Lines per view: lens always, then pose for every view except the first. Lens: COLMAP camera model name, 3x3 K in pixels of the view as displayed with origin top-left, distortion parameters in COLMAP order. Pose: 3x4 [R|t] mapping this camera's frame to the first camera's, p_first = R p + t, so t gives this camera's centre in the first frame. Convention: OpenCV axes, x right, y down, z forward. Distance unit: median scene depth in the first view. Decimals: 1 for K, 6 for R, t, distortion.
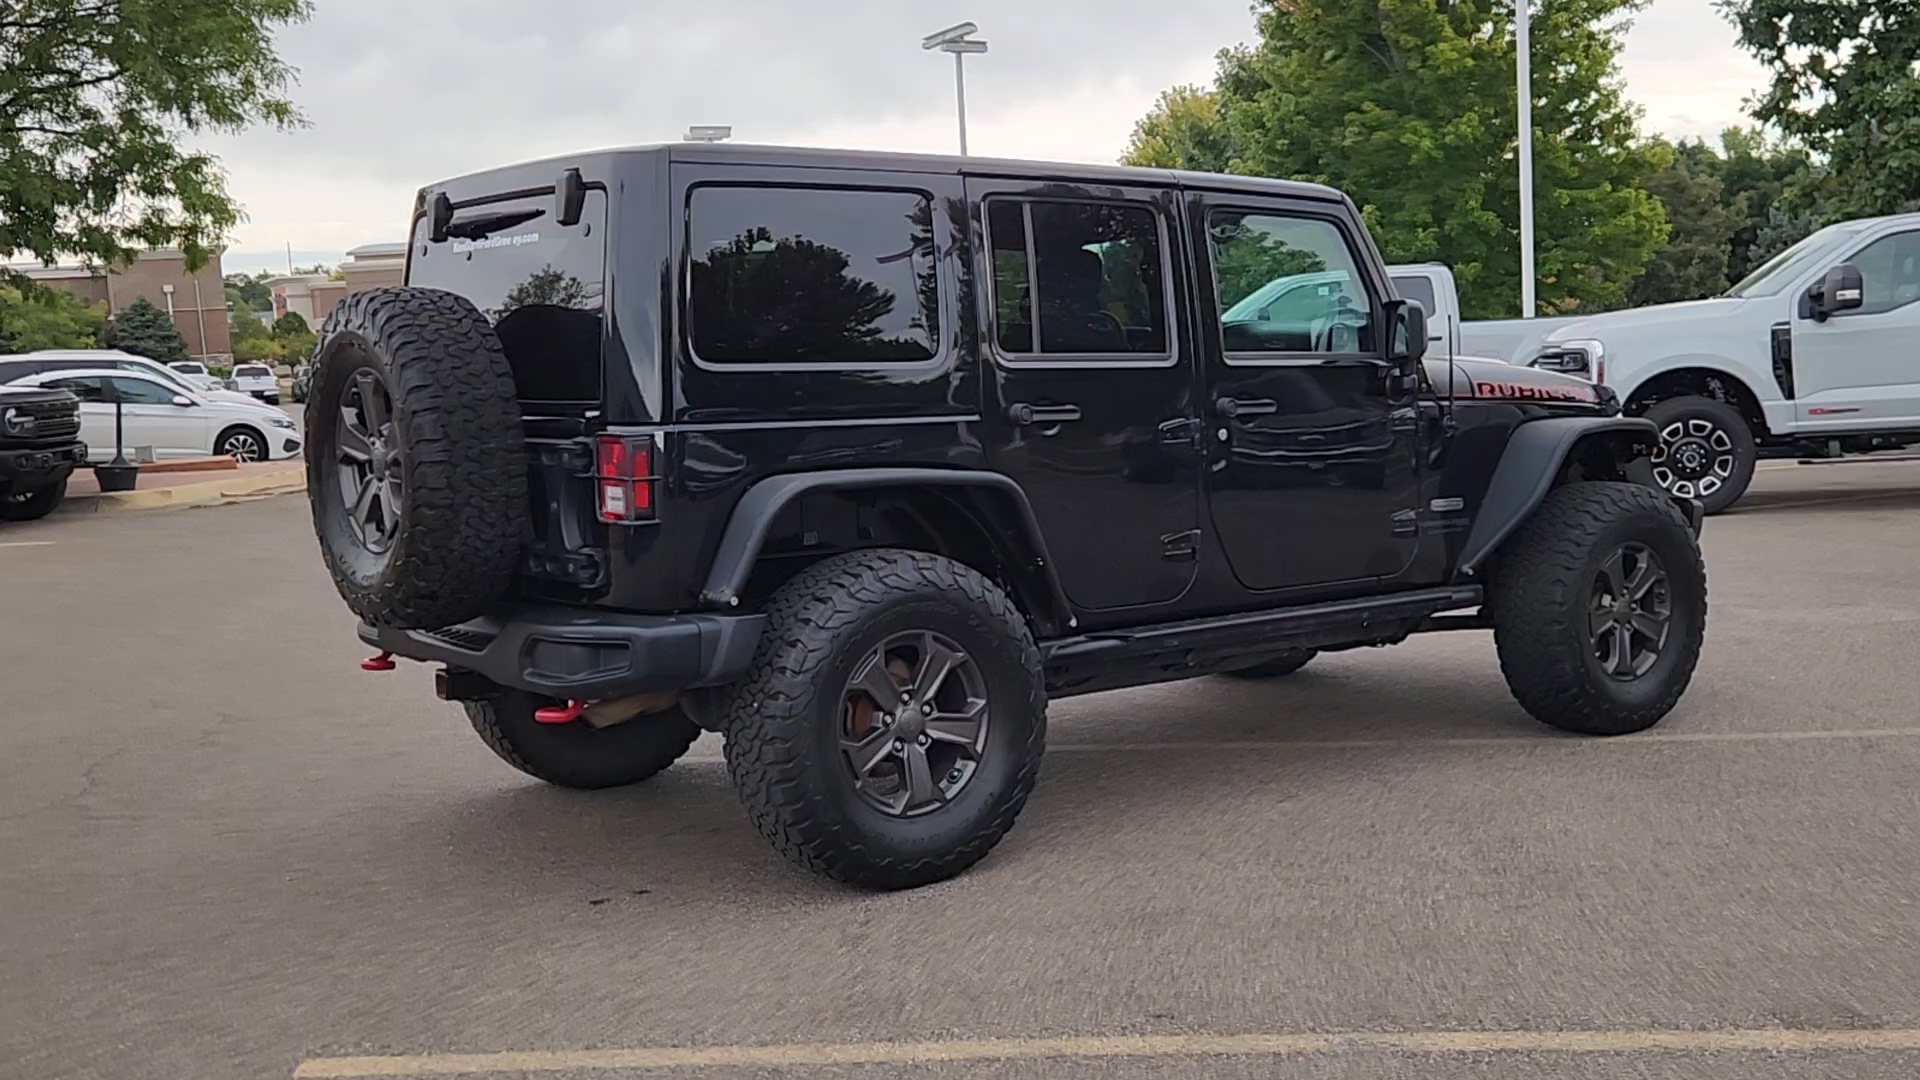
lens RADIAL K [[2028.3, 0, 947.3], [0, 2028.3, 538.9], [0, 0, 1]] dist [0.029444, 0.000000]
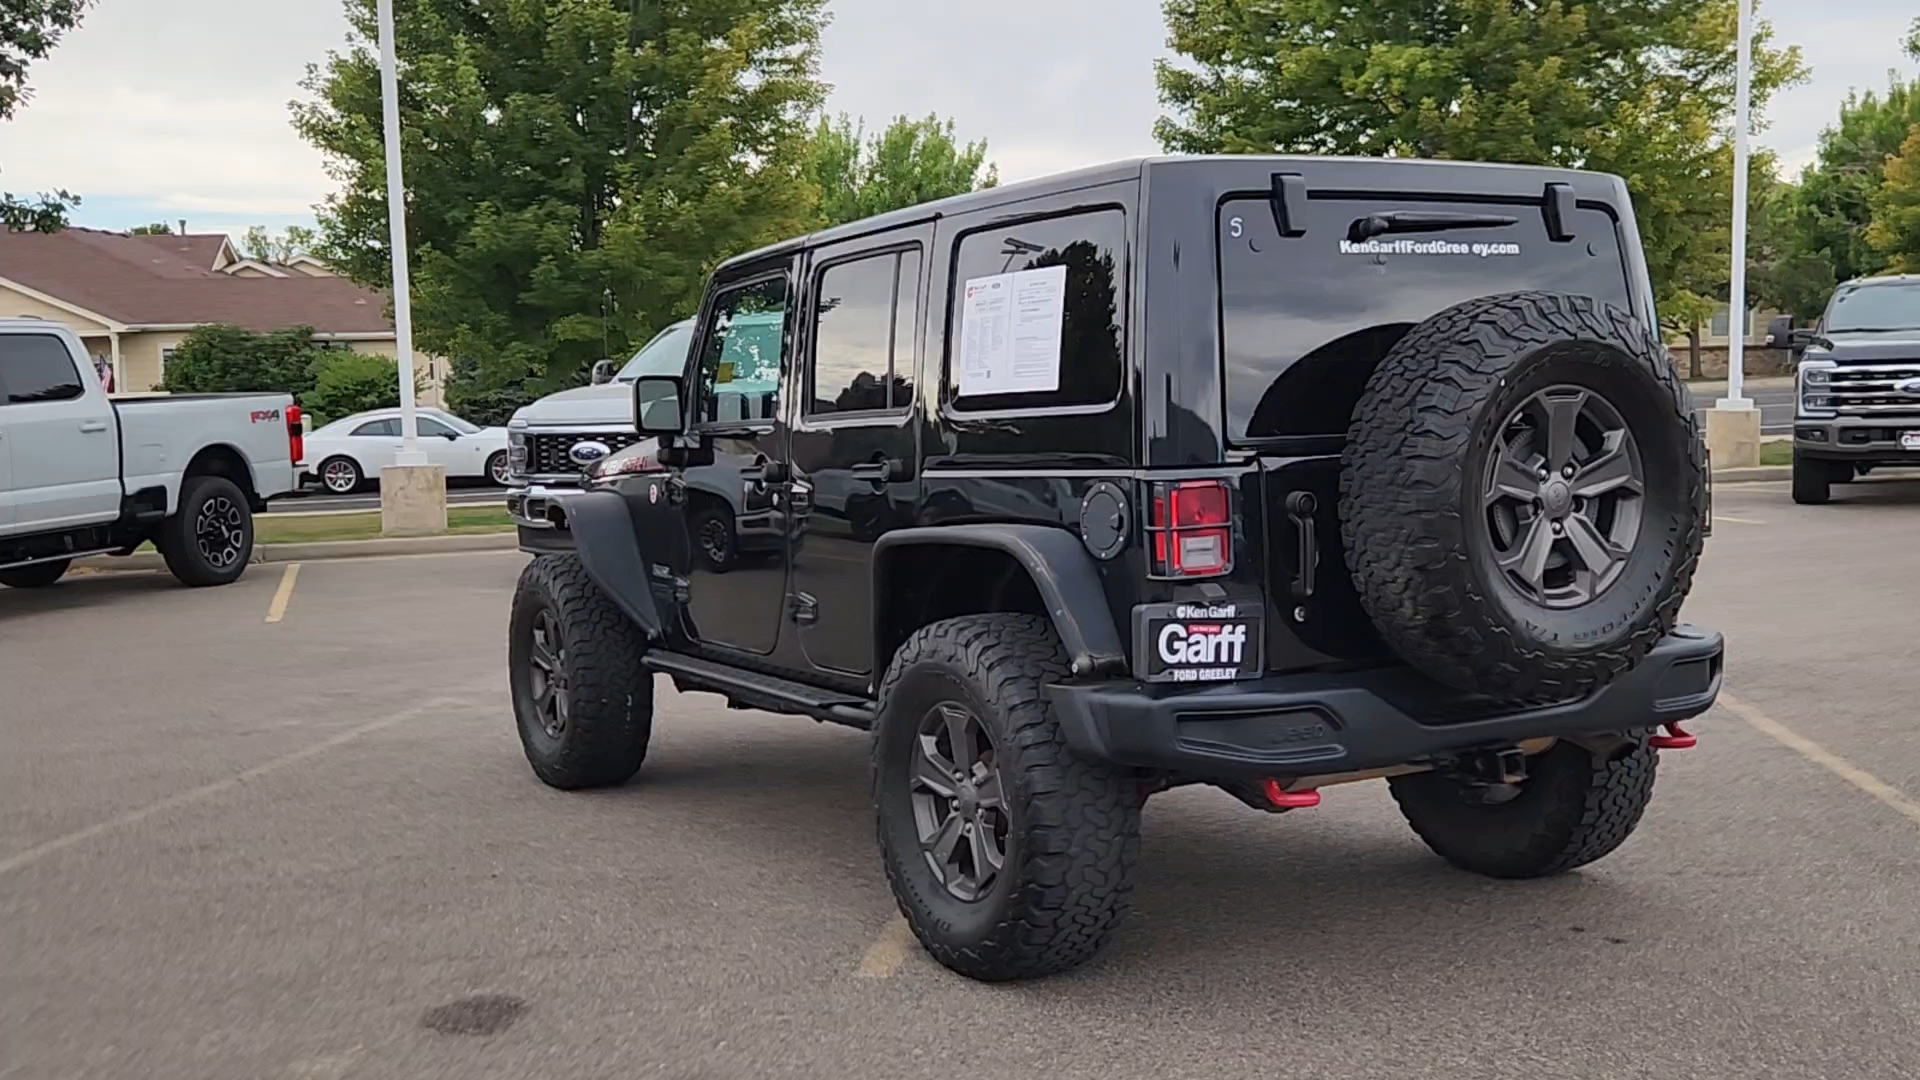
lens RADIAL K [[2030.6, 0, 954.0], [0, 2030.6, 531.0], [0, 0, 1]] dist [0.029345, 0.000000]
pose [[0.125325, -0.040492, 0.991289, -0.947386], [0.120704, 0.992367, 0.025276, -0.062932], [-0.984746, 0.116485, 0.129256, 0.944845]]
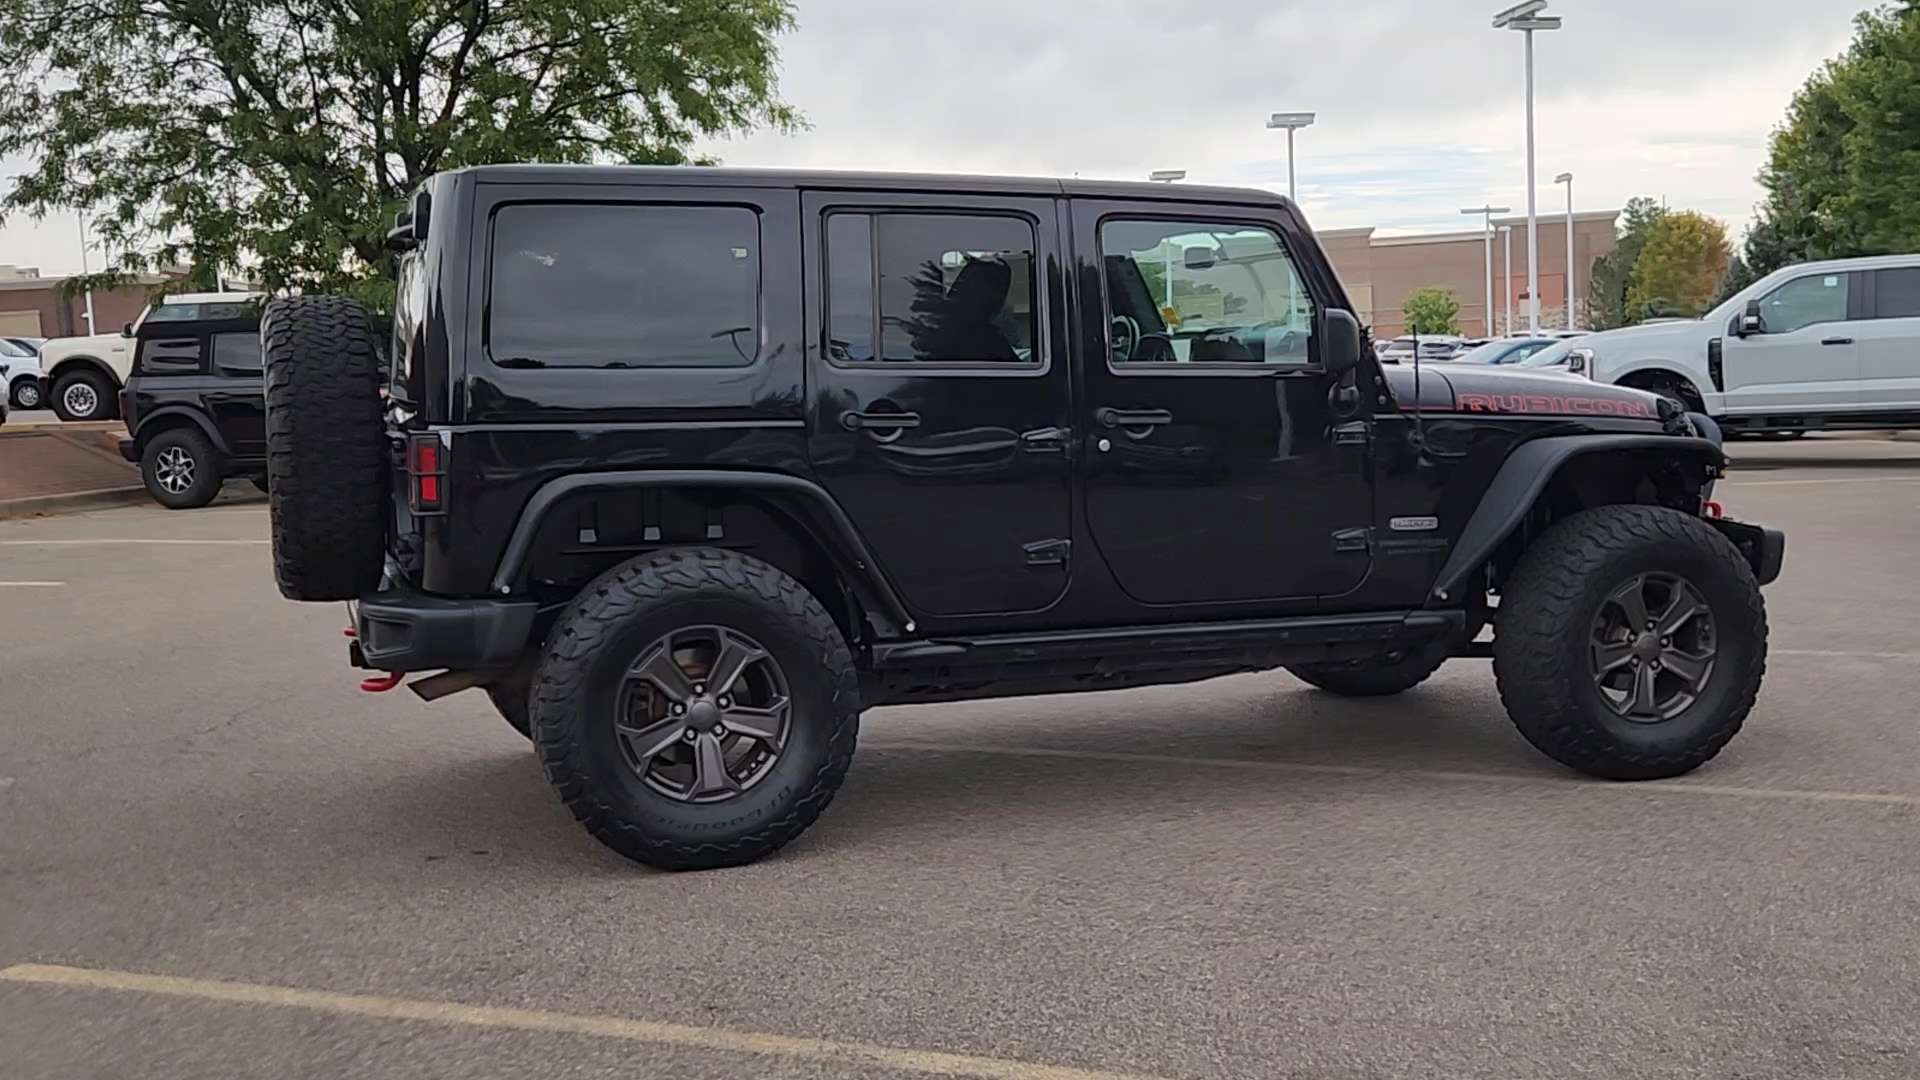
lens RADIAL K [[2028.3, 0, 951.2], [0, 2028.3, 540.3], [0, 0, 1]] dist [0.029444, 0.000000]
pose [[0.950856, 0.039241, -0.307137, 0.345288], [-0.037069, 0.999229, 0.012906, -0.013970], [0.307407, -0.000886, 0.951578, 0.034894]]
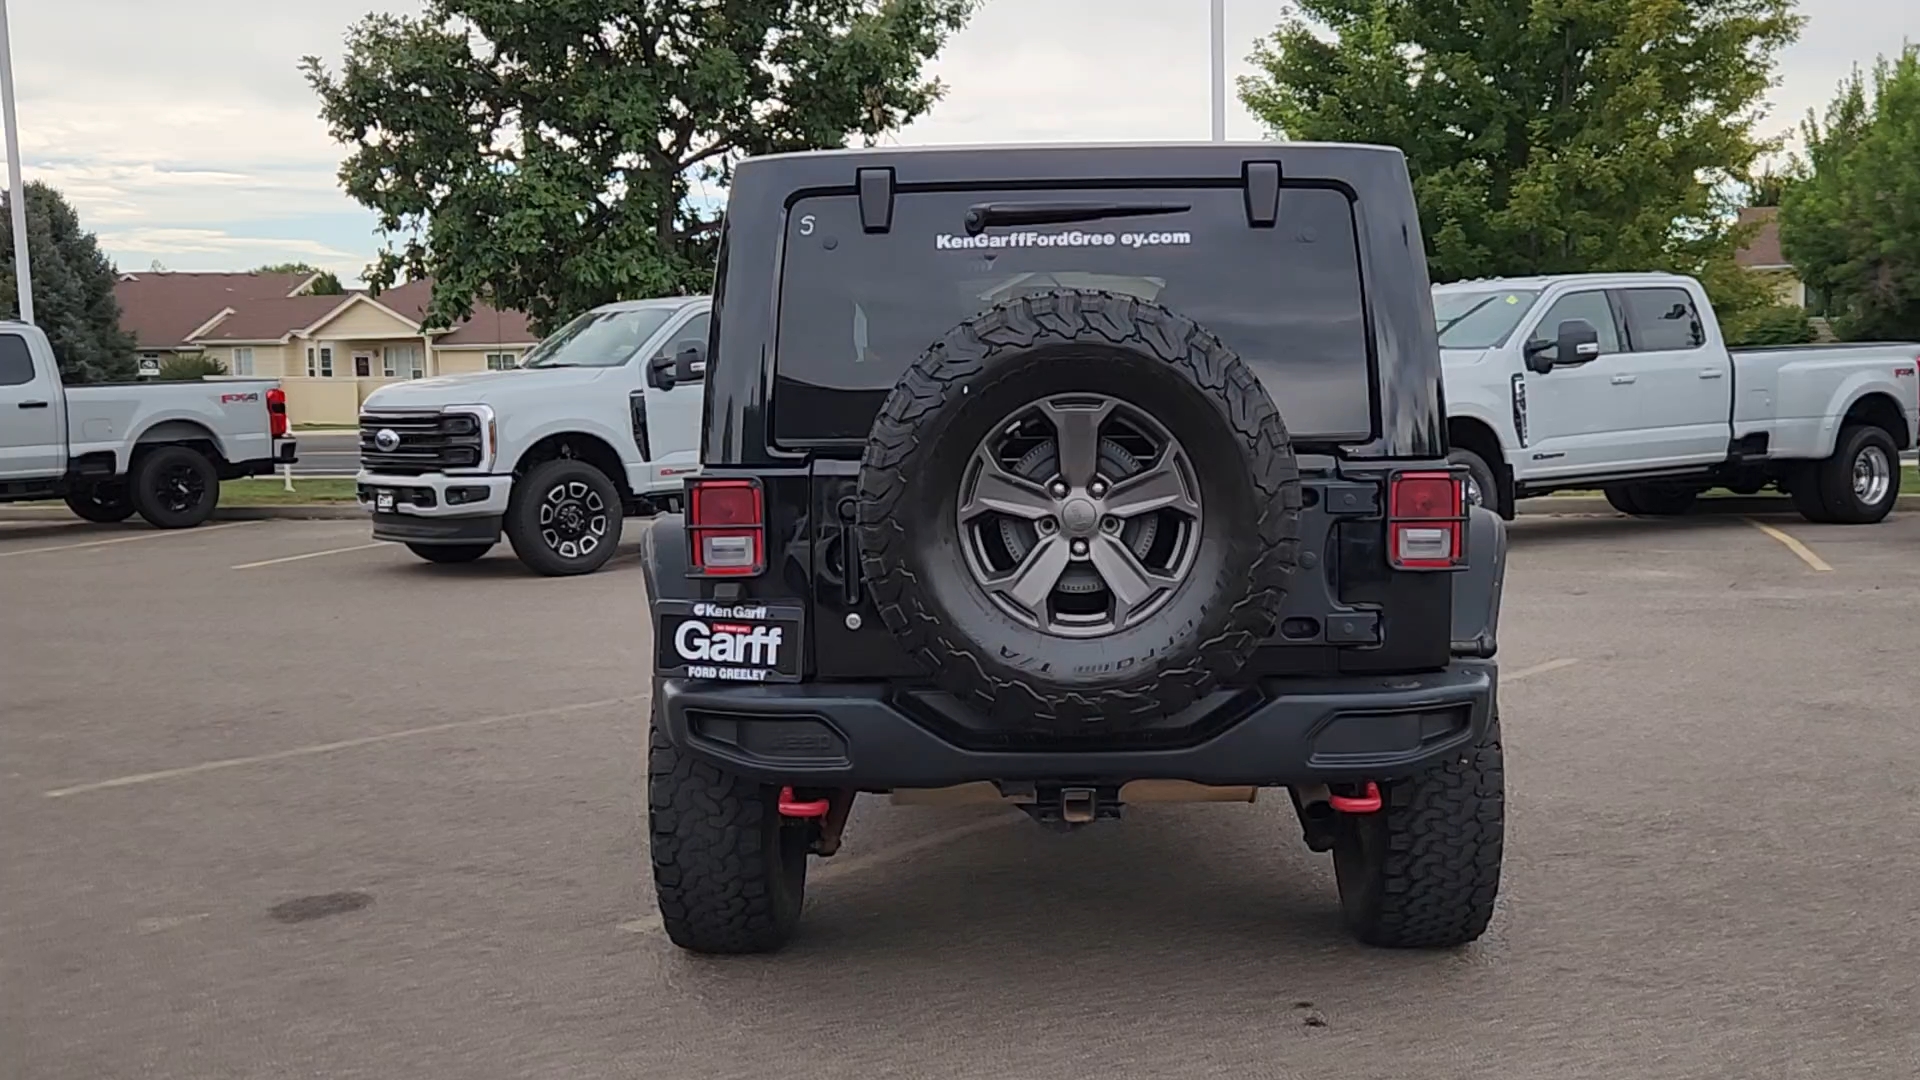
lens RADIAL K [[2030.6, 0, 949.8], [0, 2030.6, 540.1], [0, 0, 1]] dist [0.029345, 0.000000]
pose [[0.623325, -0.041806, 0.780844, -0.751276], [0.071995, 0.997397, -0.004072, -0.024682], [-0.778641, 0.058755, 0.624712, 0.467620]]
